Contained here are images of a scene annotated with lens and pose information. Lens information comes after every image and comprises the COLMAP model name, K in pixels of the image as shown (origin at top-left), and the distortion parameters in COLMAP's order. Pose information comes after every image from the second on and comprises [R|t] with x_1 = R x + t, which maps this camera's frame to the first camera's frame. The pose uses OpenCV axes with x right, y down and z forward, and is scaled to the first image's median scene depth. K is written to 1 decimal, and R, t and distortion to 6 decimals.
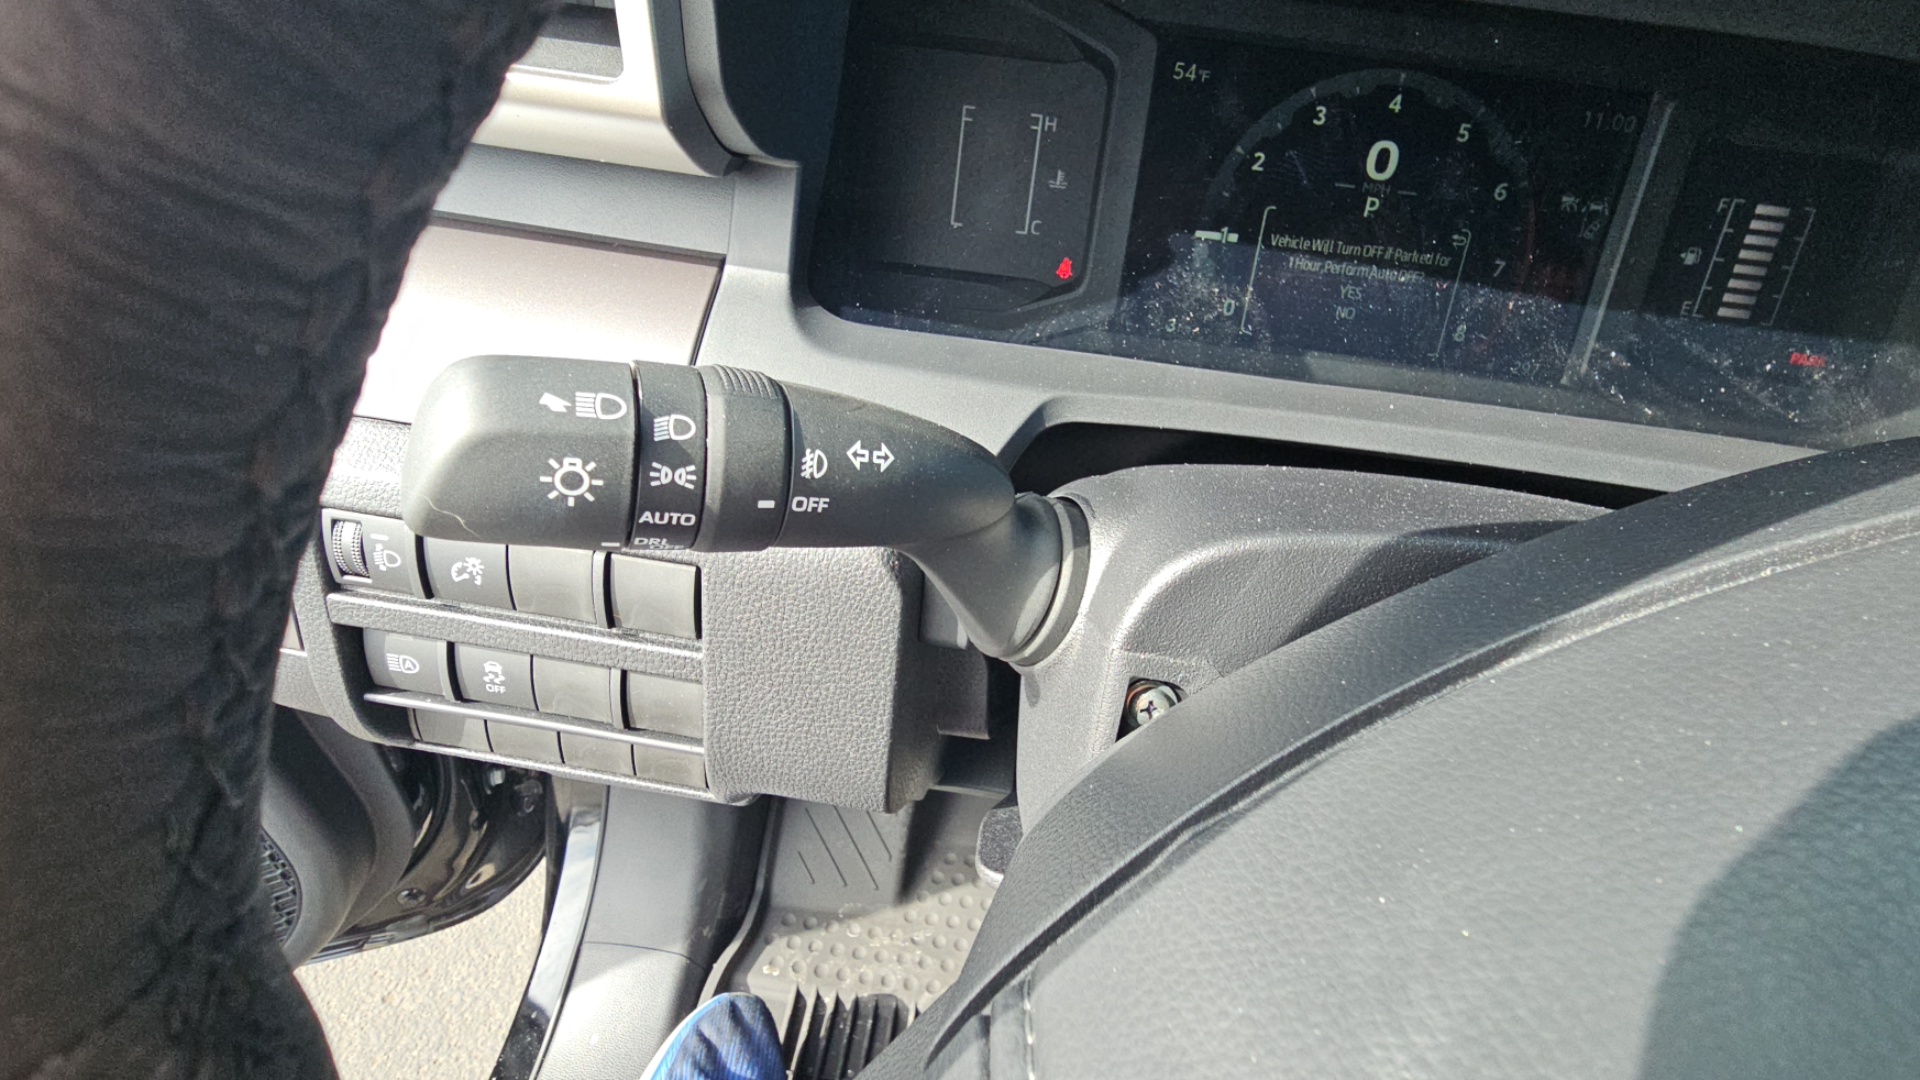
lens RADIAL K [[860.5, 0, 968.6], [0, 860.5, 536.8], [0, 0, 1]] dist [0.005729, -0.005028]
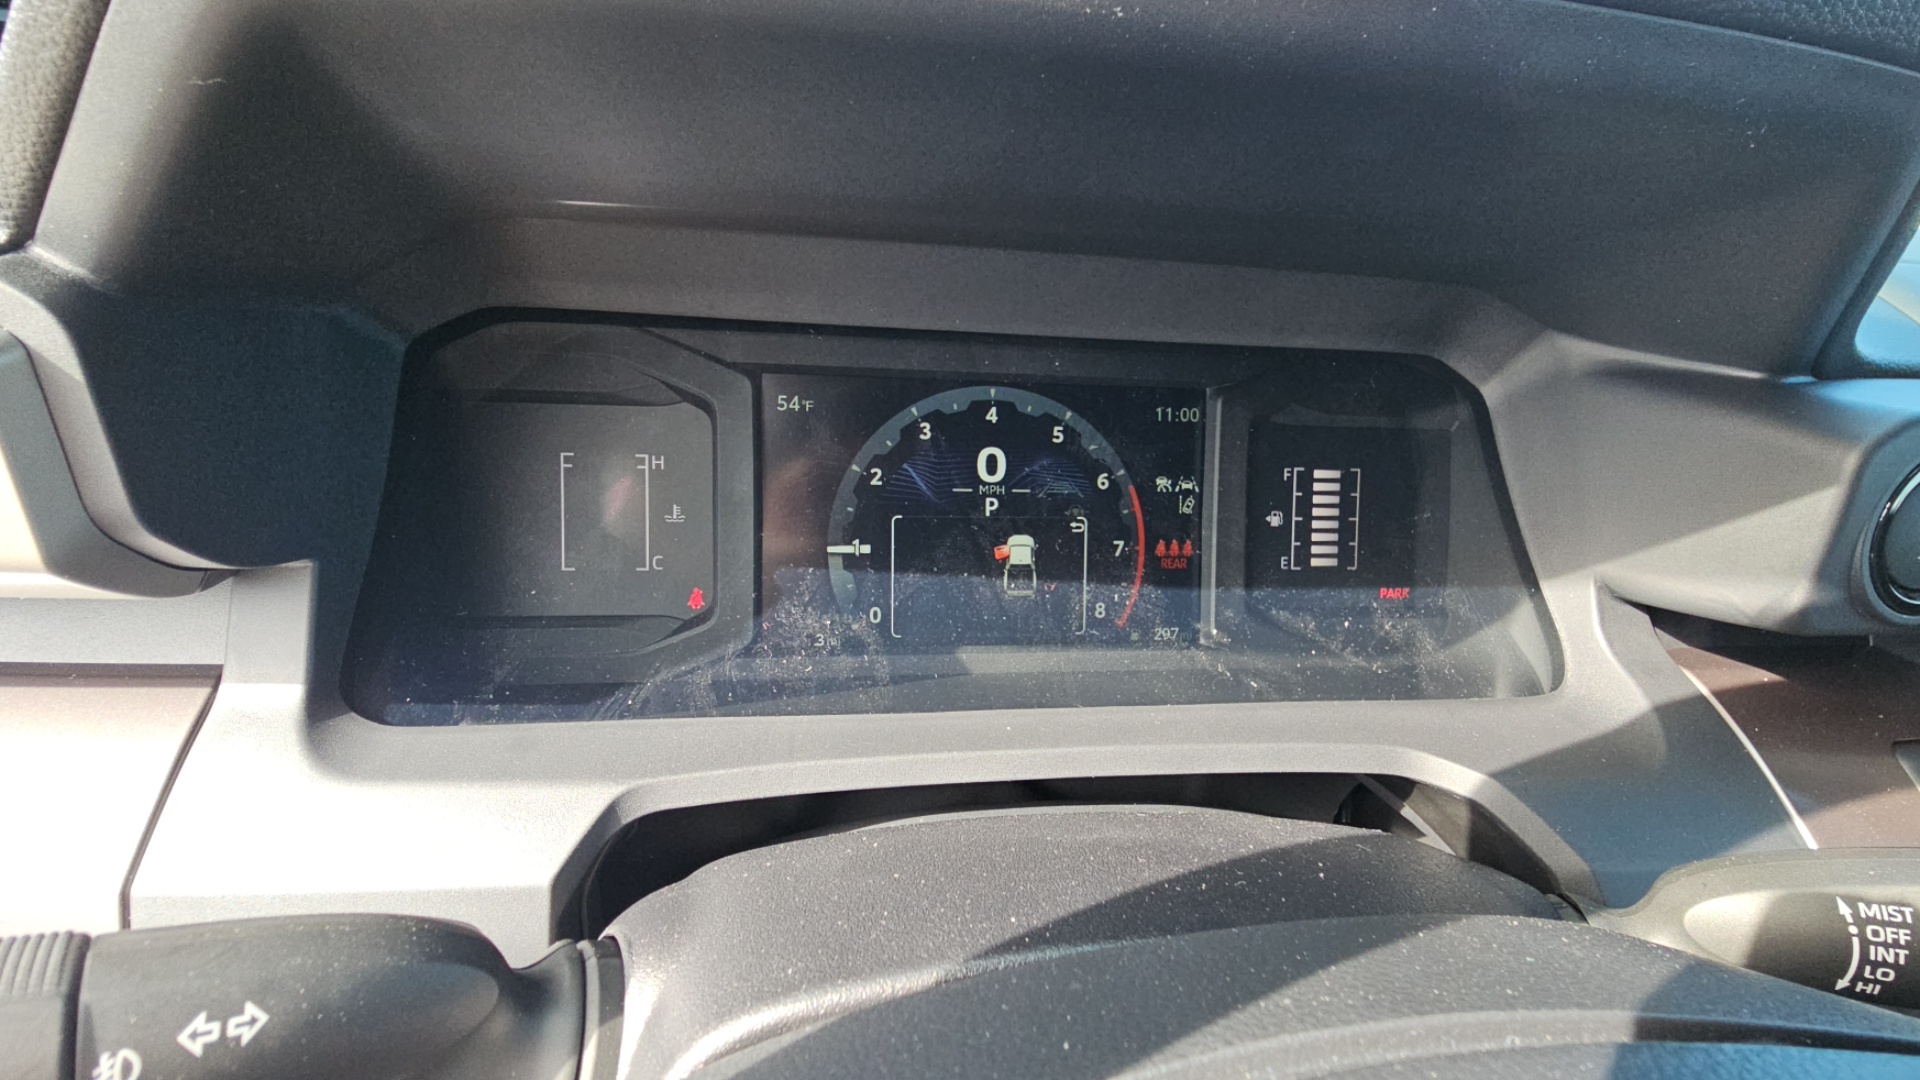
lens RADIAL K [[860.5, 0, 973.9], [0, 860.5, 540.9], [0, 0, 1]] dist [0.005729, -0.005028]
pose [[0.968225, -0.117008, 0.221021, 0.223547], [0.165568, 0.962281, -0.215874, -0.128019], [-0.187425, 0.245609, 0.951077, 0.028133]]
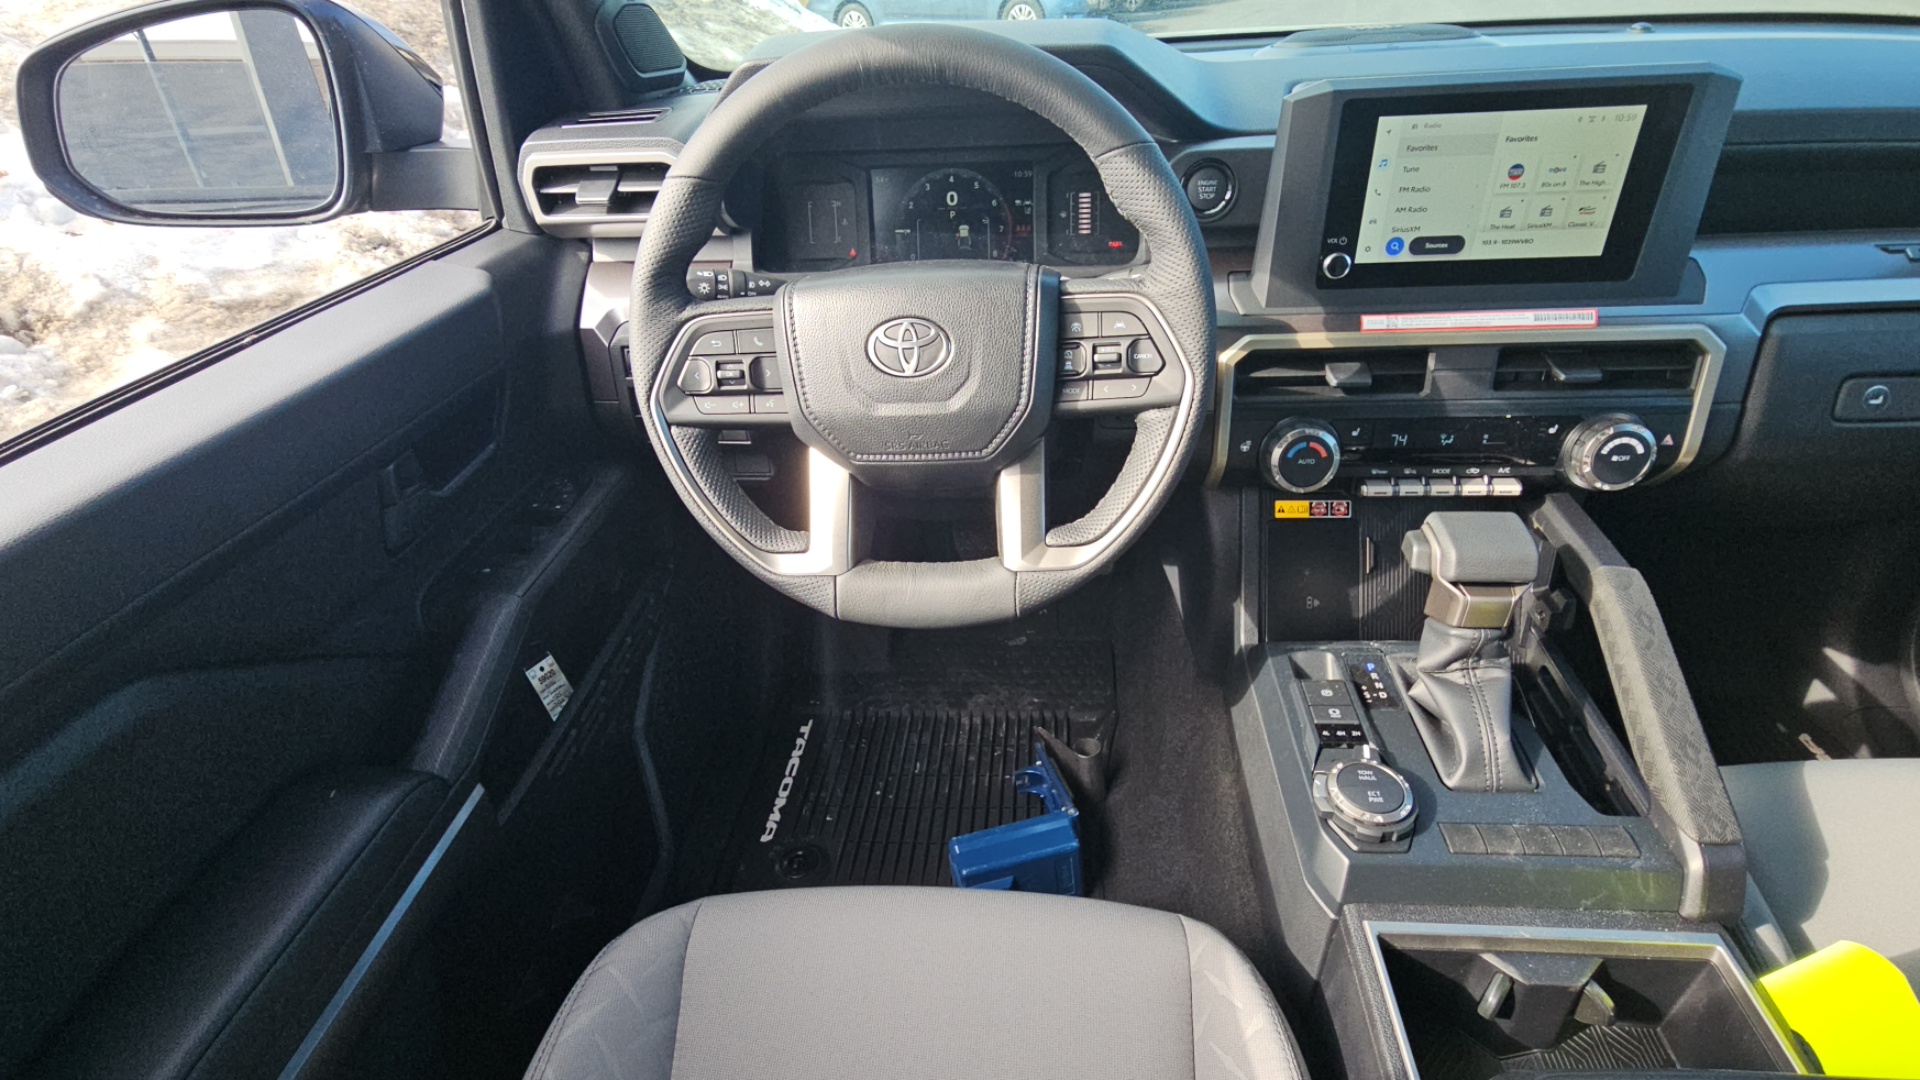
lens RADIAL K [[860.5, 0, 972.5], [0, 860.5, 550.0], [0, 0, 1]] dist [0.005729, -0.005028]
pose [[0.990169, -0.126488, -0.059721, 0.590885], [0.123064, 0.990708, -0.057905, 0.938959], [0.066490, 0.049986, 0.996534, -1.879042]]
